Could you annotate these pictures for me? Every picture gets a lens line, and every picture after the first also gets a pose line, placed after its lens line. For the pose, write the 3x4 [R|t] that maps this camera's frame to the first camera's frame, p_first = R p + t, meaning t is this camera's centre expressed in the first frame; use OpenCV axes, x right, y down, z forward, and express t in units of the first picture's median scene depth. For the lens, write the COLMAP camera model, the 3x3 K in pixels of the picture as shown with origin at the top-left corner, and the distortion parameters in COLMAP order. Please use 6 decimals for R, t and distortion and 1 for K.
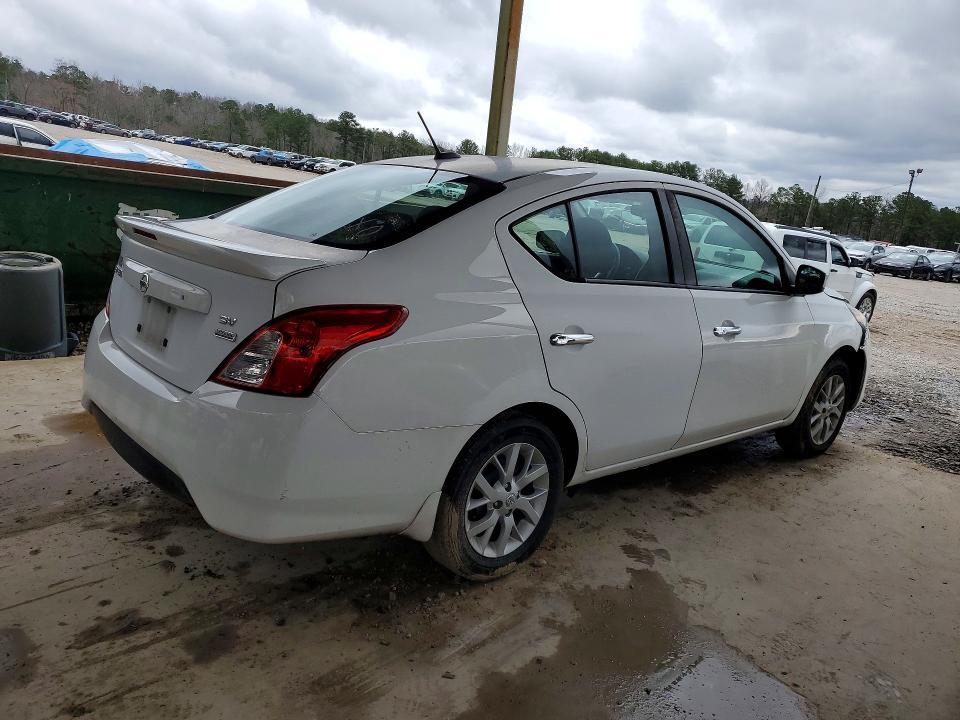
lens RADIAL K [[749.3, 0, 474.2], [0, 749.3, 364.2], [0, 0, 1]] dist [0.009200, 0.006896]
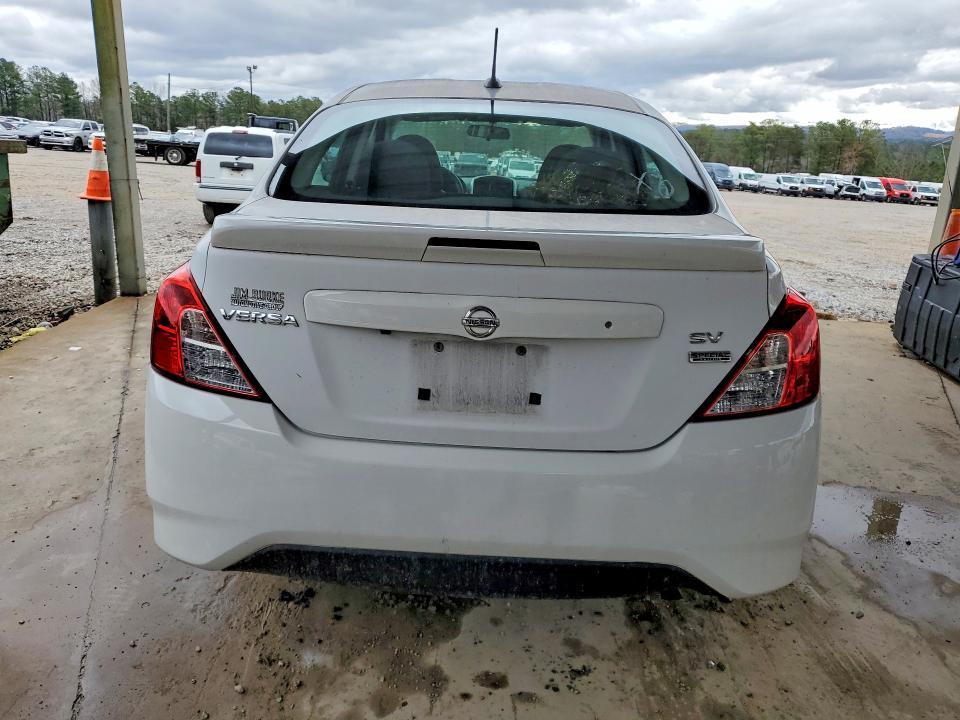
lens RADIAL K [[749.3, 0, 476.6], [0, 749.3, 352.6], [0, 0, 1]] dist [0.009200, 0.006896]
pose [[0.690949, -0.271391, 0.670027, -0.818341], [0.195953, 0.962468, 0.187771, -0.182317], [-0.695839, 0.001554, 0.718196, 0.526838]]
